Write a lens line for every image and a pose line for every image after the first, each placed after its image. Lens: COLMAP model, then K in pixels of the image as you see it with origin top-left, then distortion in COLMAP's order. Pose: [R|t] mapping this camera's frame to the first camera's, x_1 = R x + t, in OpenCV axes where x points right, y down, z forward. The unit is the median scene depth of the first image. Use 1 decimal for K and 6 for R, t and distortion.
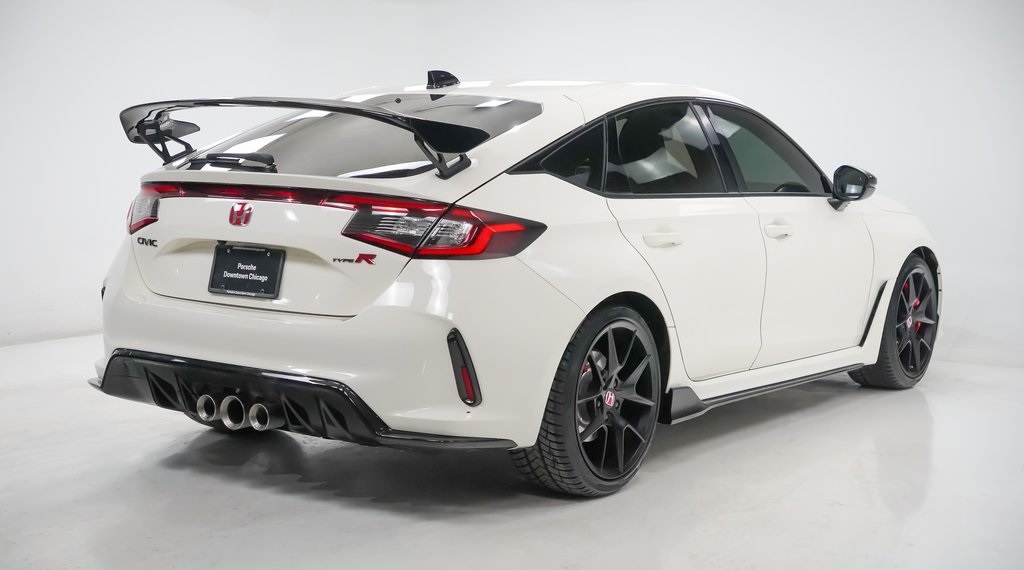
lens RADIAL K [[1497.1, 0, 512.0], [0, 1497.1, 285.0], [0, 0, 1]] dist [0.008125, -0.002782]
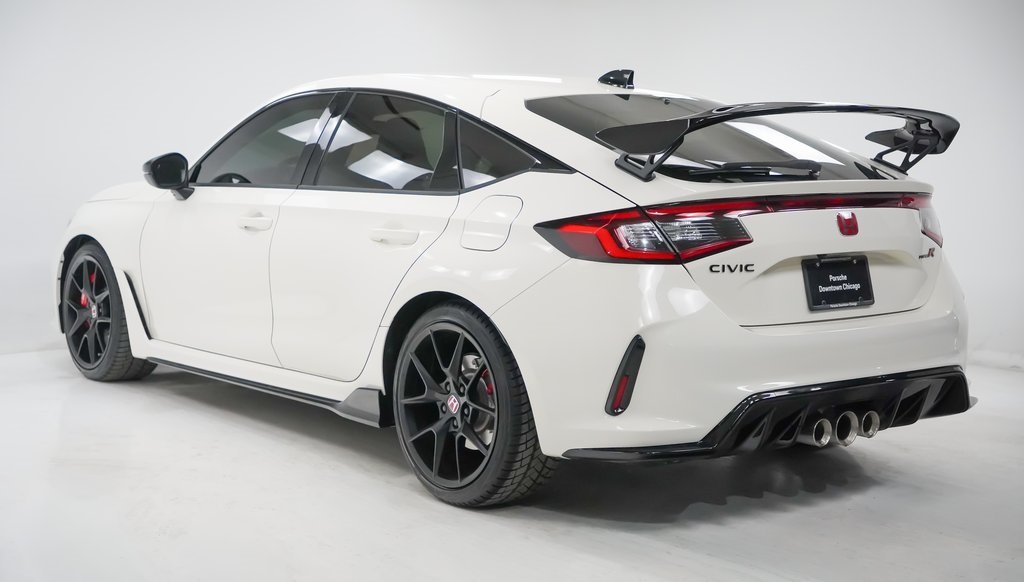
lens RADIAL K [[1493.0, 0, 512.0], [0, 1493.0, 291.0], [0, 0, 1]] dist [0.011564, 0.022303]
pose [[0.279852, -0.118525, 0.952699, -1.171408], [0.092943, 0.991033, 0.095993, -0.117406], [-0.955534, 0.061683, 0.288358, 0.931744]]
